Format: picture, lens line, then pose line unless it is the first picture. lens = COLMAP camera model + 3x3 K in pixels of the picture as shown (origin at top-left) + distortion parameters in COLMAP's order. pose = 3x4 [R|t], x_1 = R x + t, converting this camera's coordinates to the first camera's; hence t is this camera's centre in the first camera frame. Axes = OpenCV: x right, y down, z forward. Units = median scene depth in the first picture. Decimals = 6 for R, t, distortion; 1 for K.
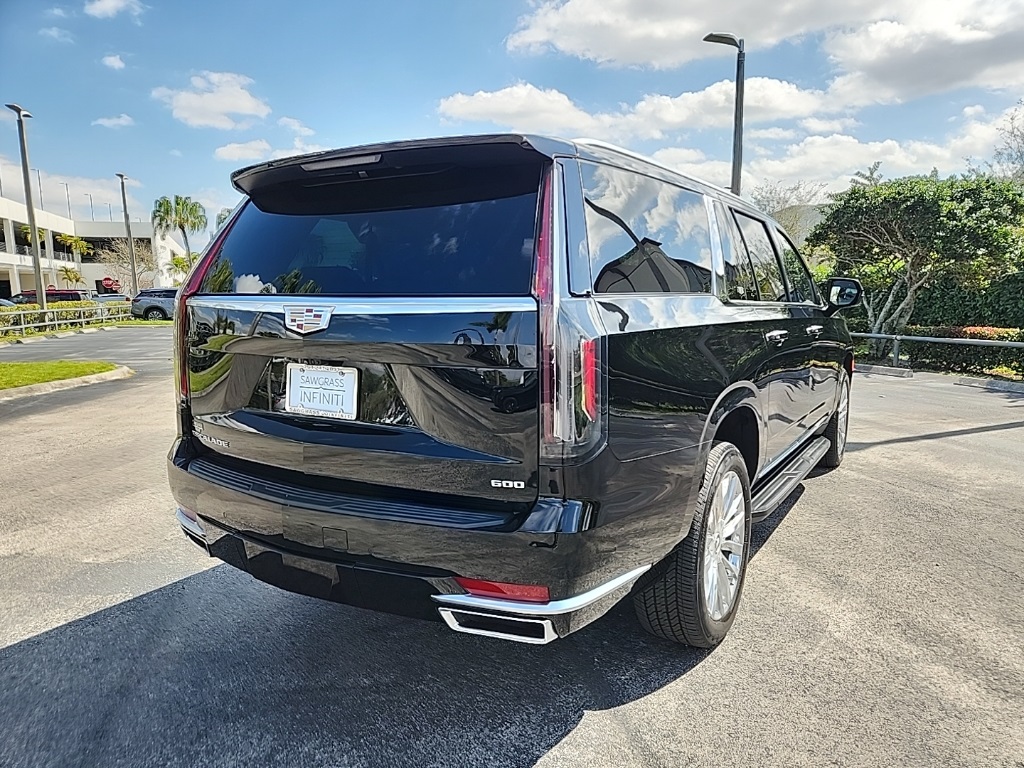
lens RADIAL K [[698.0, 0, 525.5], [0, 698.0, 387.2], [0, 0, 1]] dist [0.061622, -0.060224]
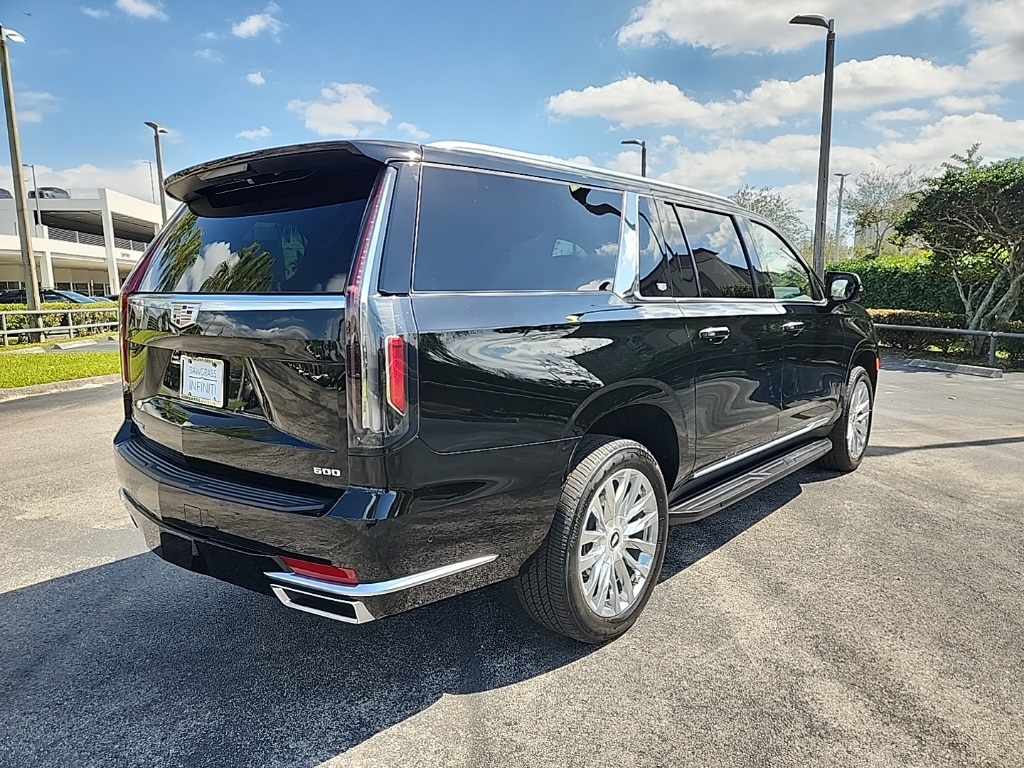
lens RADIAL K [[688.9, 0, 512.0], [0, 688.9, 384.0], [0, 0, 1]] dist [0.059410, -0.057196]
pose [[0.985578, 0.018391, -0.168222, 0.240097], [-0.017507, 0.999824, 0.006737, -0.003608], [0.168316, -0.003695, 0.985726, 0.006196]]
